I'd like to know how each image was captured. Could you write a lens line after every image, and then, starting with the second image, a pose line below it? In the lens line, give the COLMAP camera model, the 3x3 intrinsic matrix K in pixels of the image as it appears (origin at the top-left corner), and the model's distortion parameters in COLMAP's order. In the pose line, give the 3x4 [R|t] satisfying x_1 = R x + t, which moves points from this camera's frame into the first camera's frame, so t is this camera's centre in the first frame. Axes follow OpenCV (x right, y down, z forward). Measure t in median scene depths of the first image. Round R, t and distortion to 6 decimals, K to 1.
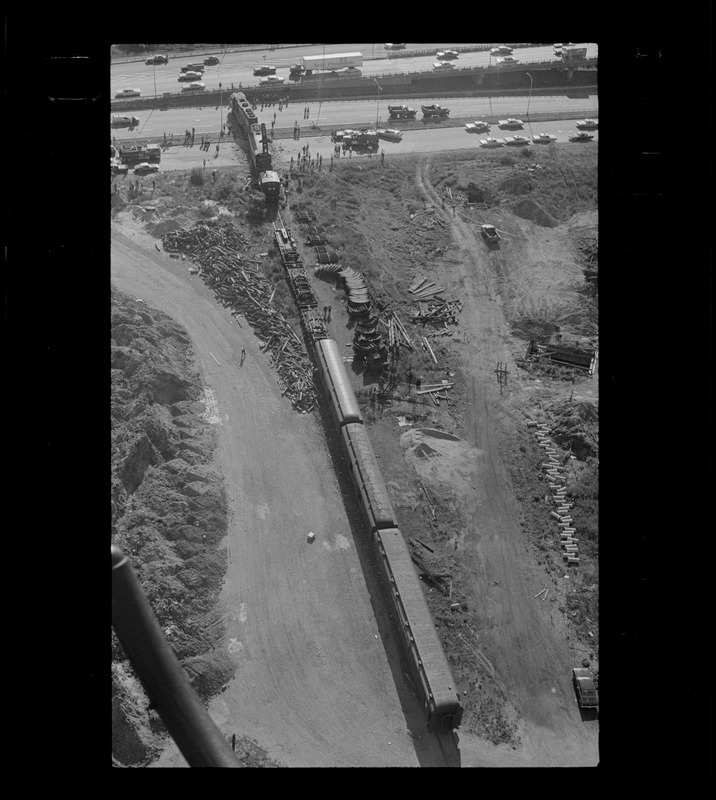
lens RADIAL K [[1049.2, 0, 358.0], [0, 1049.2, 400.0], [0, 0, 1]] dist [-0.087540, 0.076091]
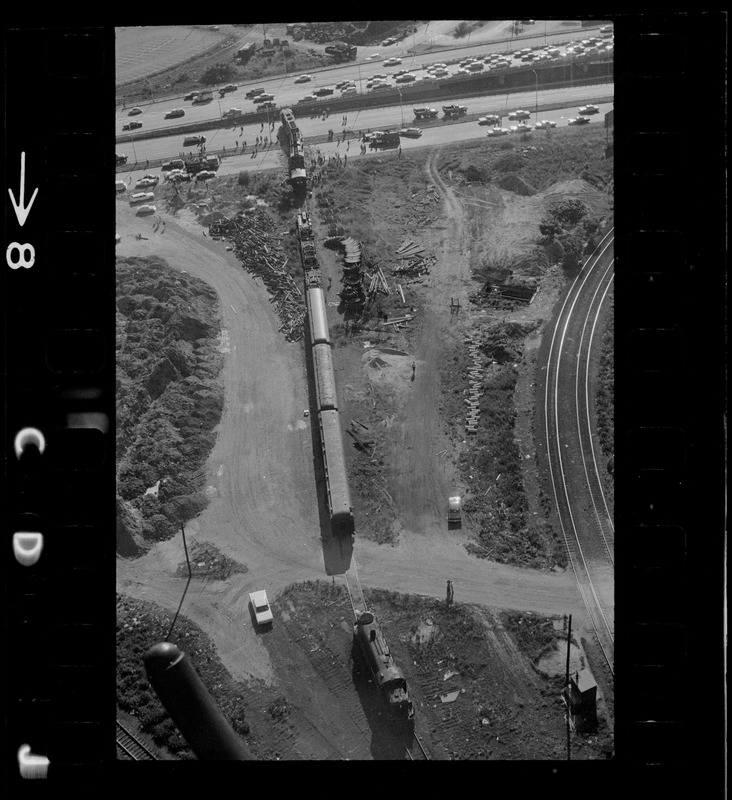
lens RADIAL K [[1066.8, 0, 366.0], [0, 1066.8, 400.0], [0, 0, 1]] dist [-0.103016, 0.105556]
pose [[0.985607, -0.047027, -0.162380, 0.235028], [0.043023, 0.998679, -0.028084, 0.117516], [0.163487, 0.020694, 0.986328, -0.276459]]
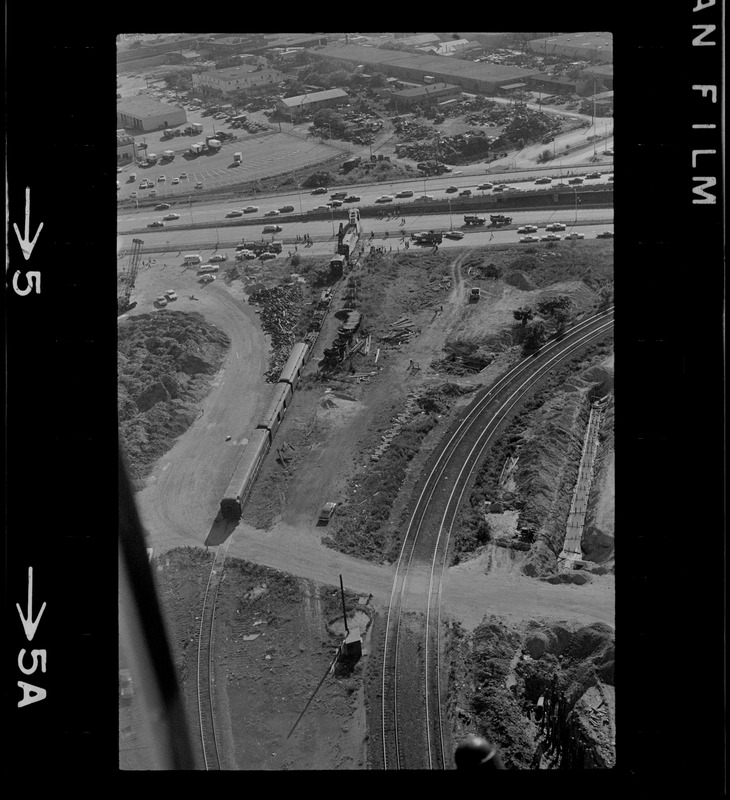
lens RADIAL K [[1066.8, 0, 365.0], [0, 1066.8, 400.0], [0, 0, 1]] dist [-0.103016, 0.105556]
pose [[0.936241, 0.030800, -0.350006, 0.591032], [-0.088565, 0.984672, -0.150257, 0.244203], [0.340013, 0.171676, 0.924618, -0.378371]]
